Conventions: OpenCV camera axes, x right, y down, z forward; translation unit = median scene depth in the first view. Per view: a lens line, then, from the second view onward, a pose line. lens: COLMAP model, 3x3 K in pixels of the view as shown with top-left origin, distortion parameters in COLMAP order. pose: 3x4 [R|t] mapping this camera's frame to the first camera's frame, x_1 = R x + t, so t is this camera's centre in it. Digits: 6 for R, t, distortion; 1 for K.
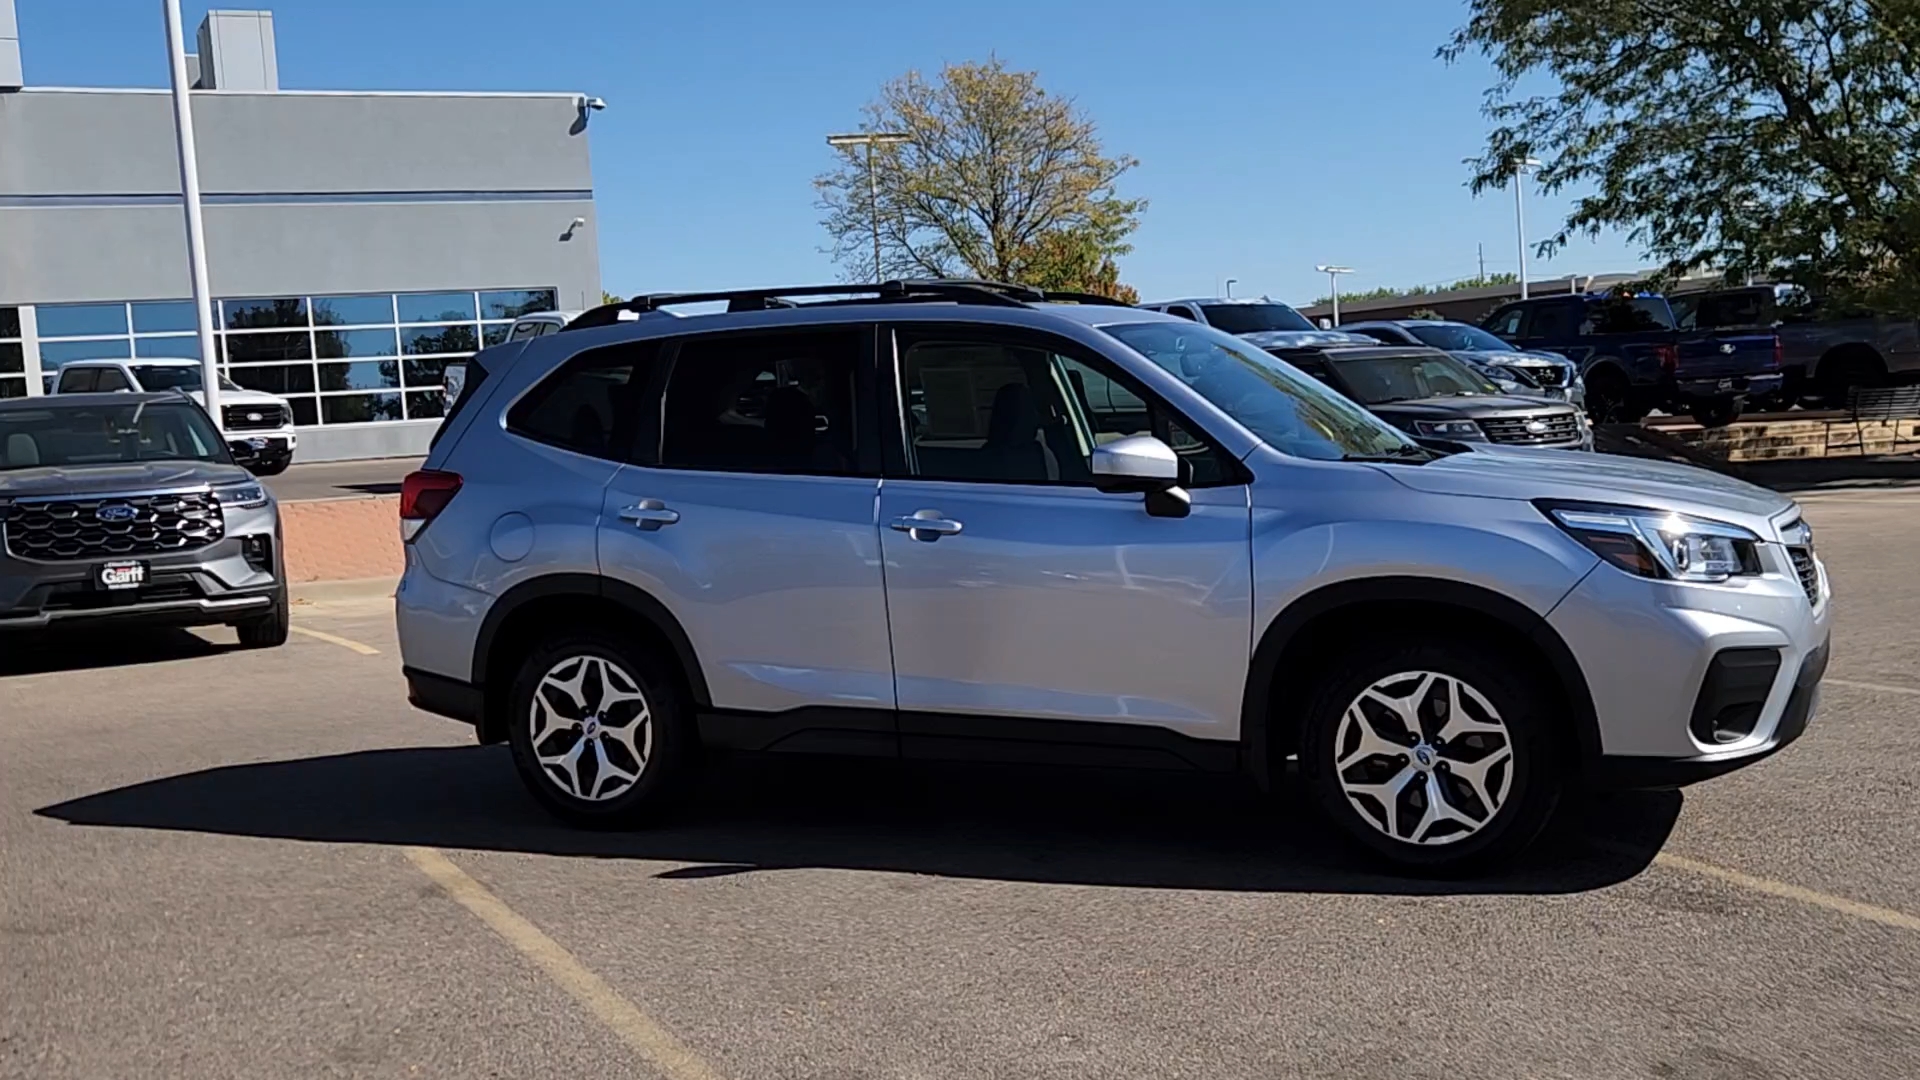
lens RADIAL K [[2090.1, 0, 948.8], [0, 2090.1, 543.1], [0, 0, 1]] dist [0.029615, 0.000000]
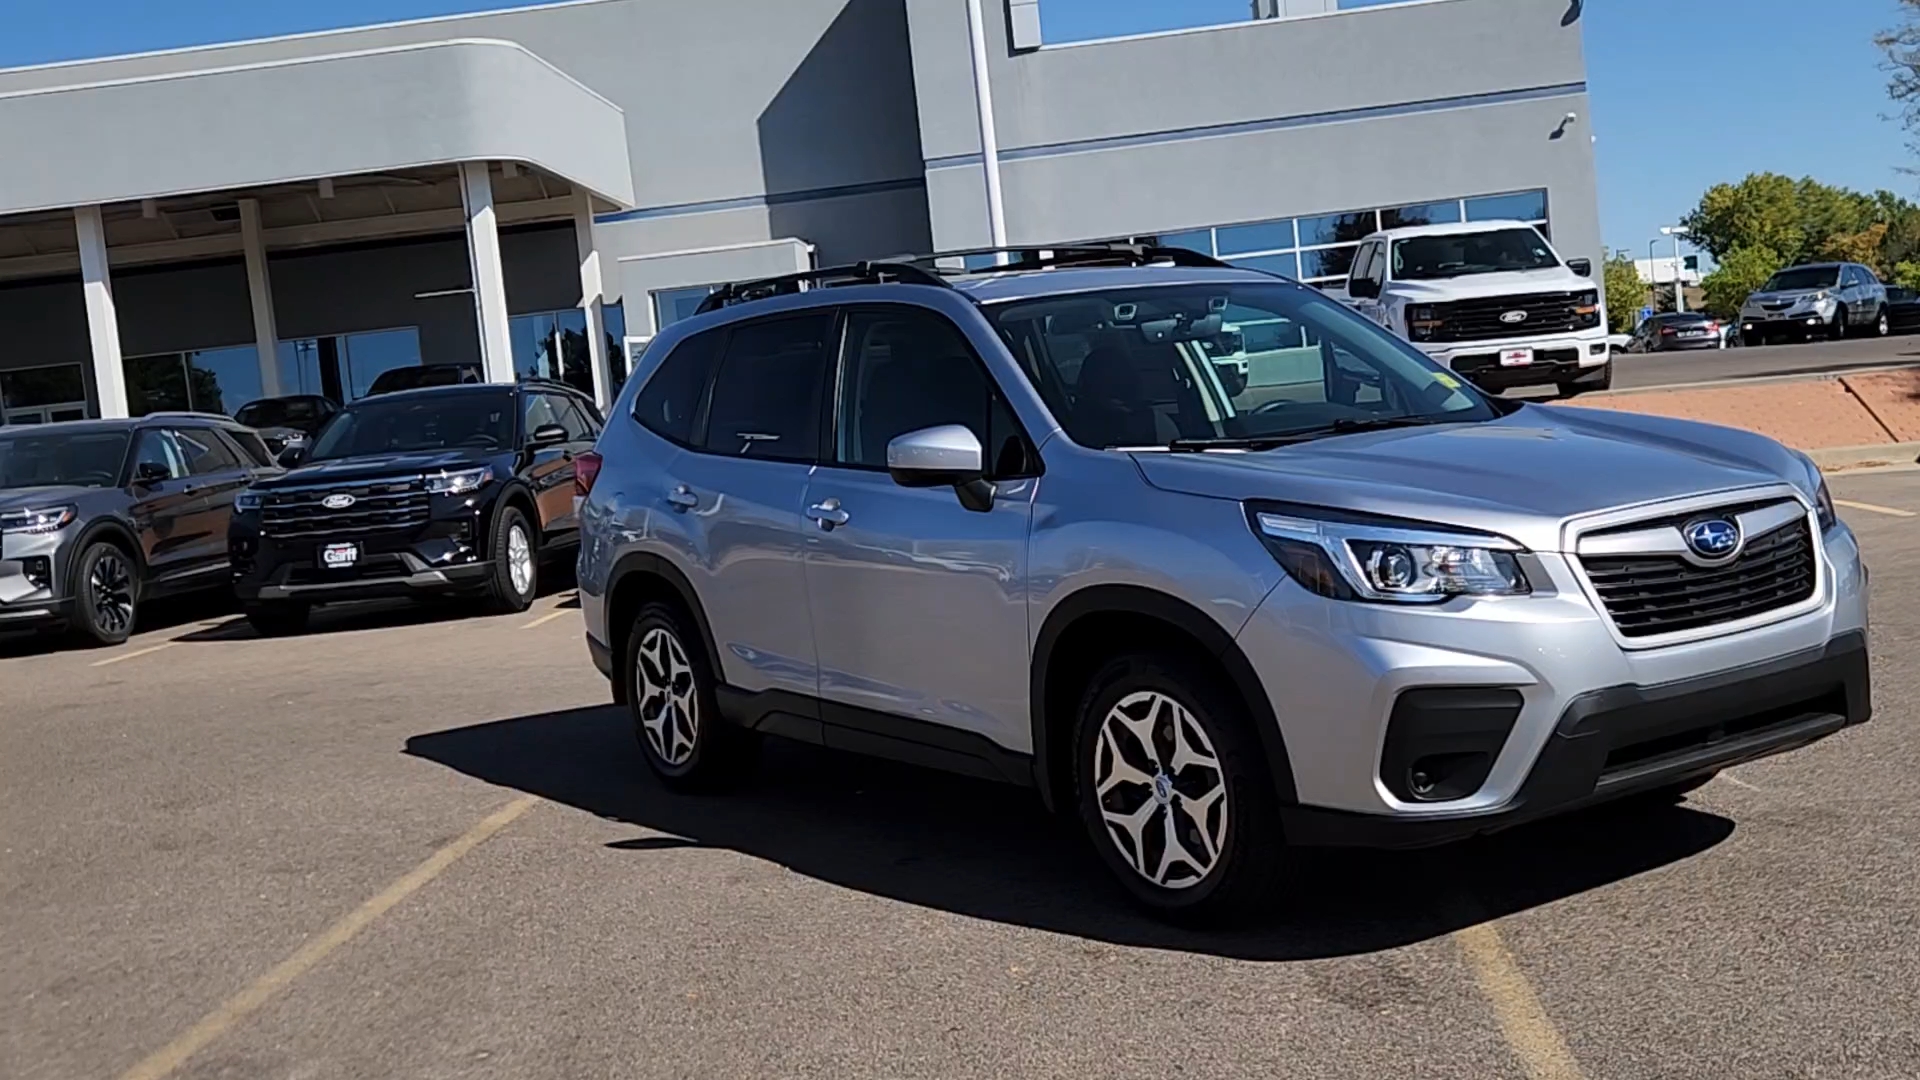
lens RADIAL K [[2090.1, 0, 954.7], [0, 2090.1, 542.6], [0, 0, 1]] dist [0.029615, 0.000000]
pose [[0.853248, 0.010795, -0.521393, 0.515695], [0.014320, 0.998924, 0.044117, -0.035211], [0.521308, -0.045109, 0.852176, 0.174725]]
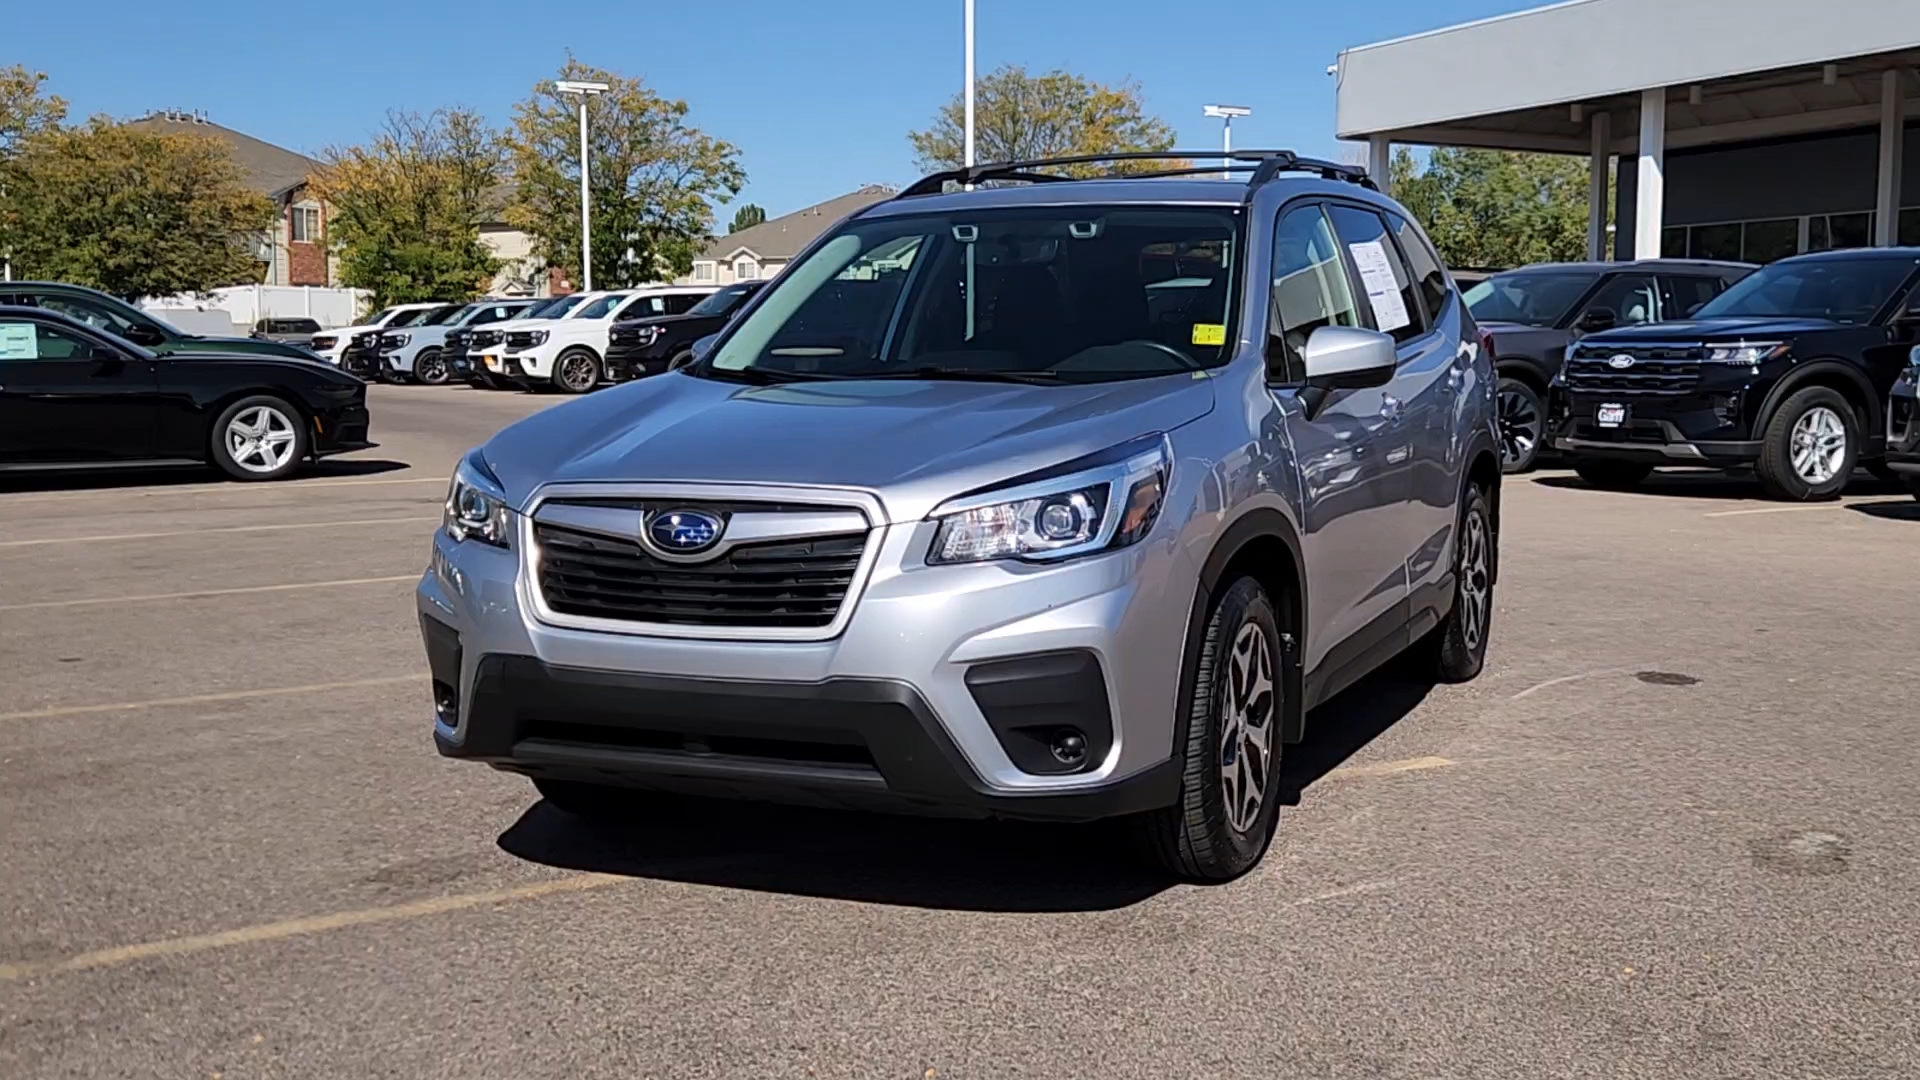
lens RADIAL K [[2090.1, 0, 948.6], [0, 2090.1, 544.2], [0, 0, 1]] dist [0.029615, 0.000000]
pose [[0.010218, 0.155360, -0.987805, 0.989315], [-0.055888, 0.986401, 0.154561, -0.100061], [0.998385, 0.053628, 0.018761, 0.965182]]
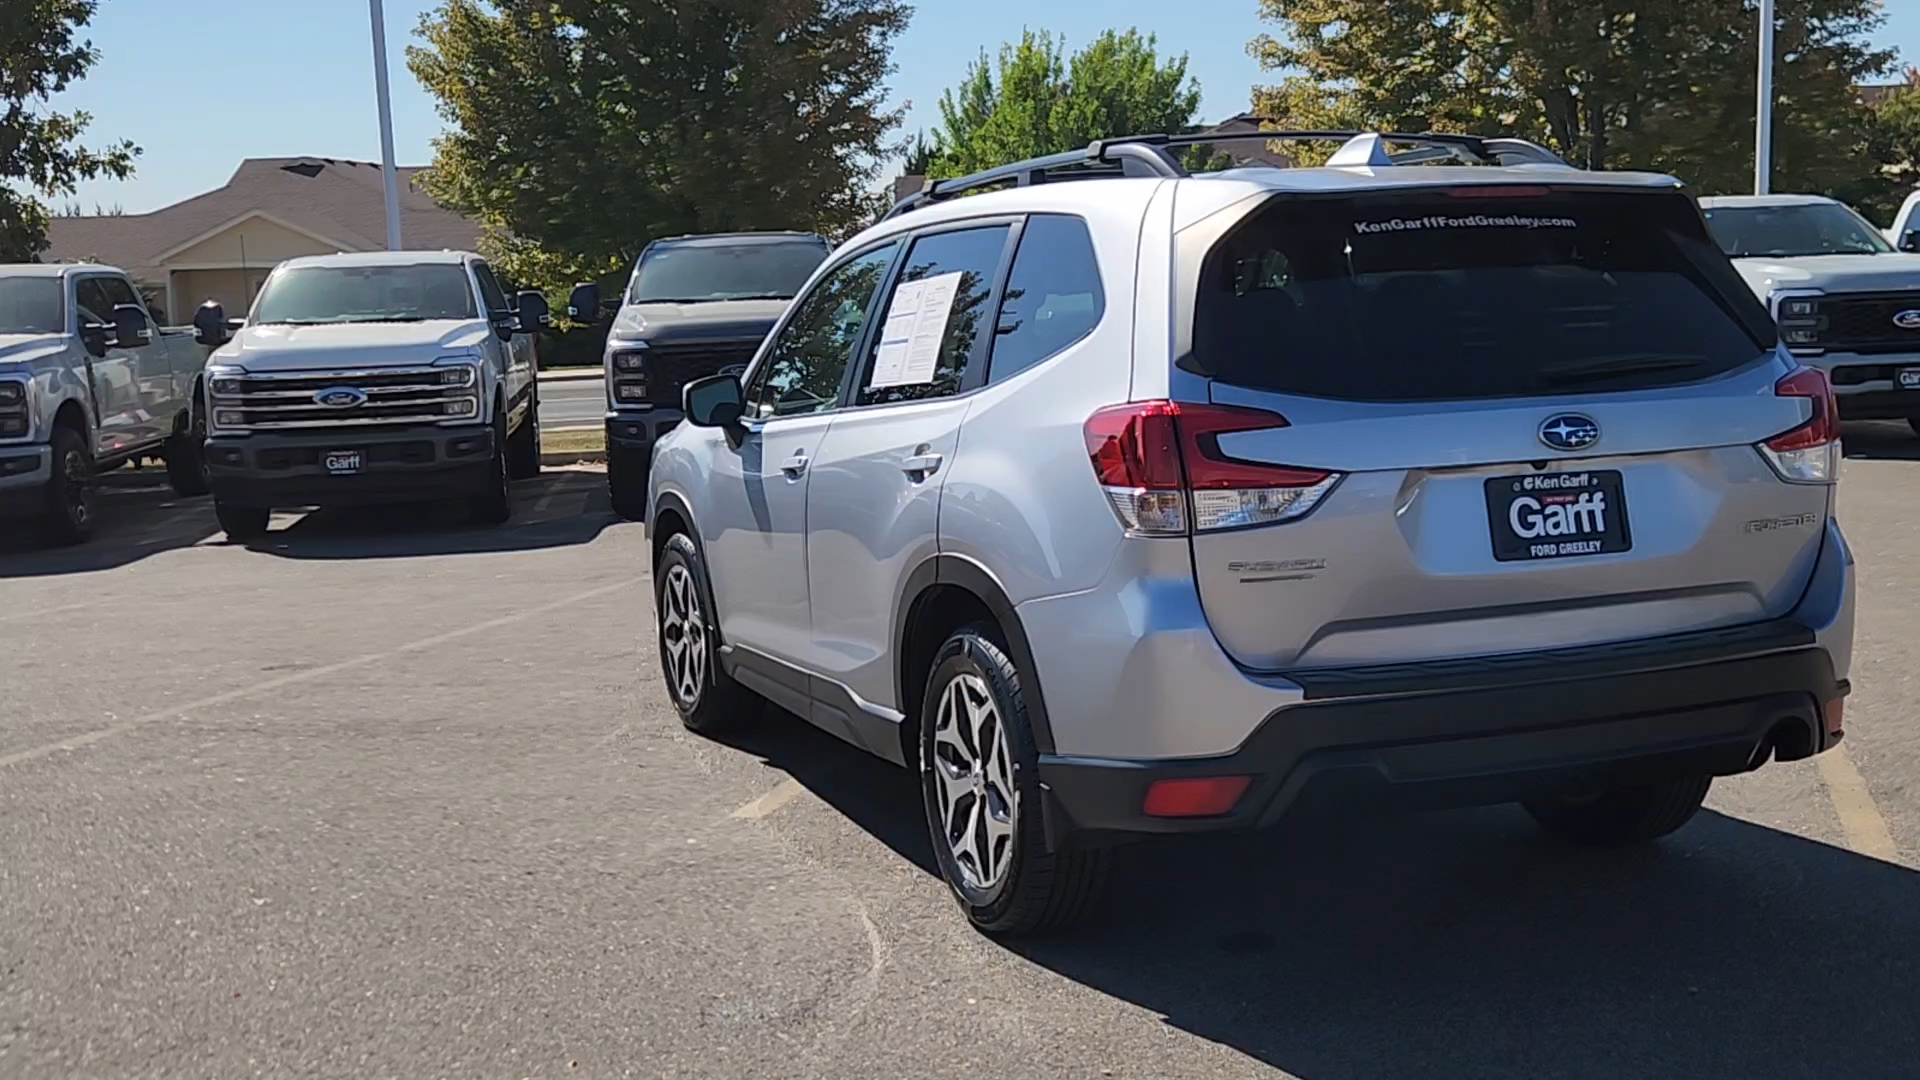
lens RADIAL K [[2090.1, 0, 950.8], [0, 2090.1, 543.1], [0, 0, 1]] dist [0.029615, 0.000000]
pose [[-0.718624, 0.001374, 0.695397, -0.539407], [0.120704, 0.985065, 0.122788, -0.095959], [-0.684843, 0.172176, -0.708058, 1.737570]]
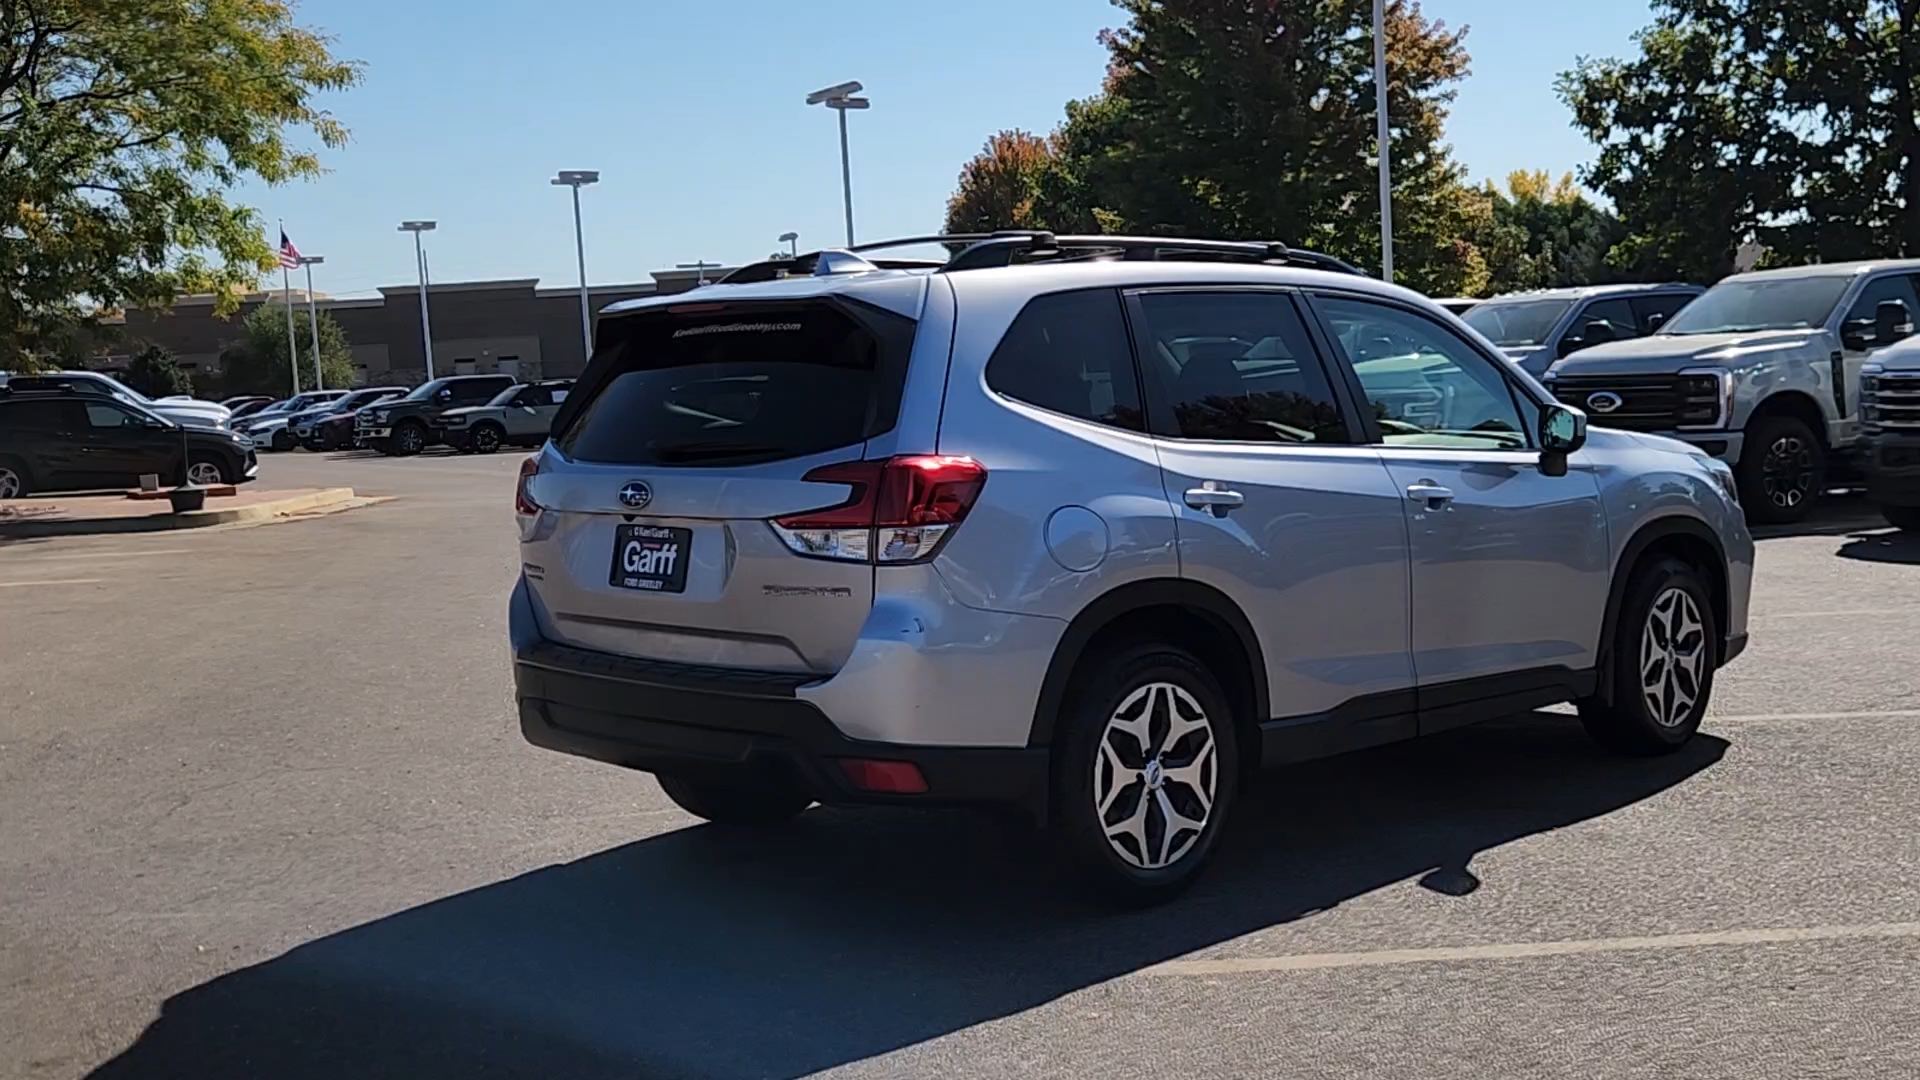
lens RADIAL K [[2090.1, 0, 950.7], [0, 2090.1, 534.2], [0, 0, 1]] dist [0.029615, 0.000000]
pose [[0.360030, -0.035388, 0.932269, -0.941900], [0.080009, 0.996770, 0.006938, -0.013557], [-0.929504, 0.072092, 0.361698, 0.793042]]
